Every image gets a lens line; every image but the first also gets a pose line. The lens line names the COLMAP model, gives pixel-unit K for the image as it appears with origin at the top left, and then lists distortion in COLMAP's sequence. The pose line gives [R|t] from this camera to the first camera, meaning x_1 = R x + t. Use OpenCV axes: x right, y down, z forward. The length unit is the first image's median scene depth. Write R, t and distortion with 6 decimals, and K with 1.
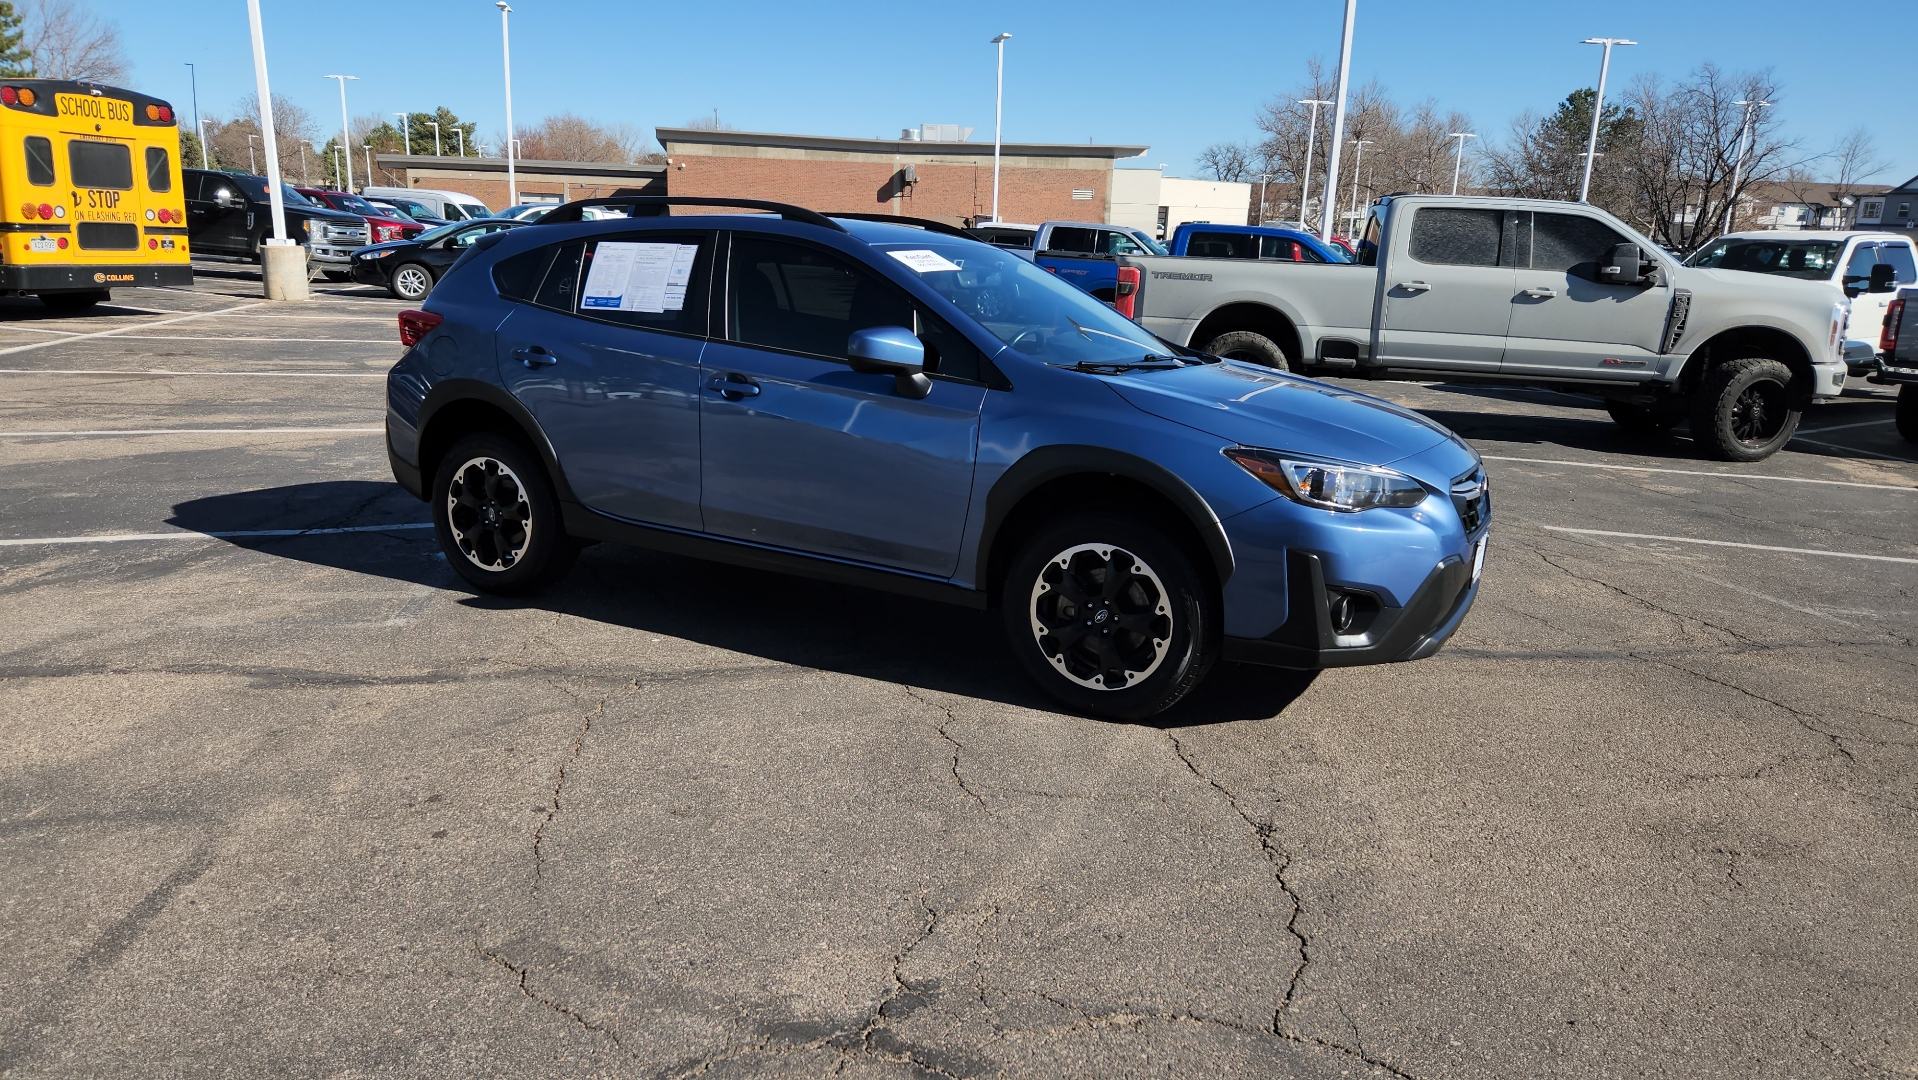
lens RADIAL K [[1288.0, 0, 933.1], [0, 1288.0, 537.1], [0, 0, 1]] dist [0.068864, -0.053315]
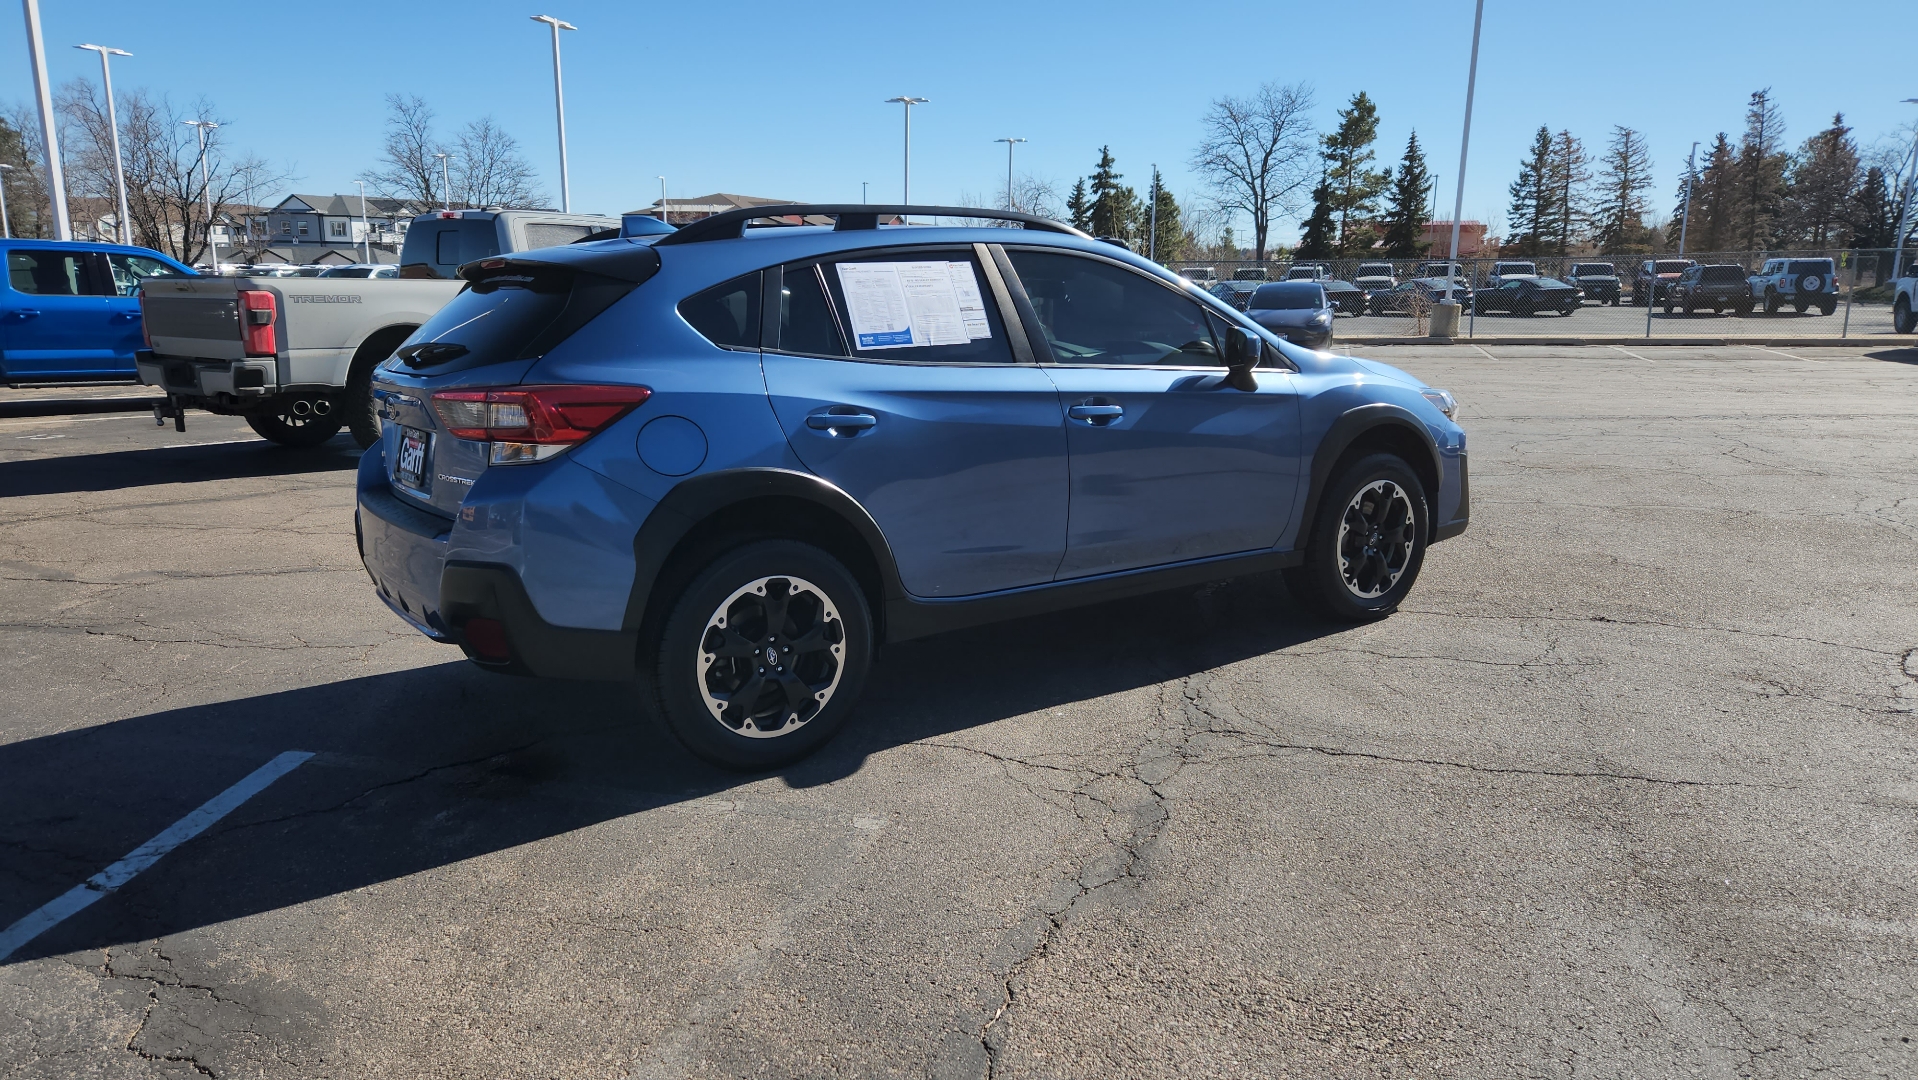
lens RADIAL K [[1287.4, 0, 931.6], [0, 1287.4, 529.8], [0, 0, 1]] dist [0.069382, -0.056601]
pose [[0.450329, -0.206282, 0.868707, -0.745153], [0.220915, 0.968436, 0.115444, -0.121203], [-0.865101, 0.139923, 0.481686, 0.484887]]
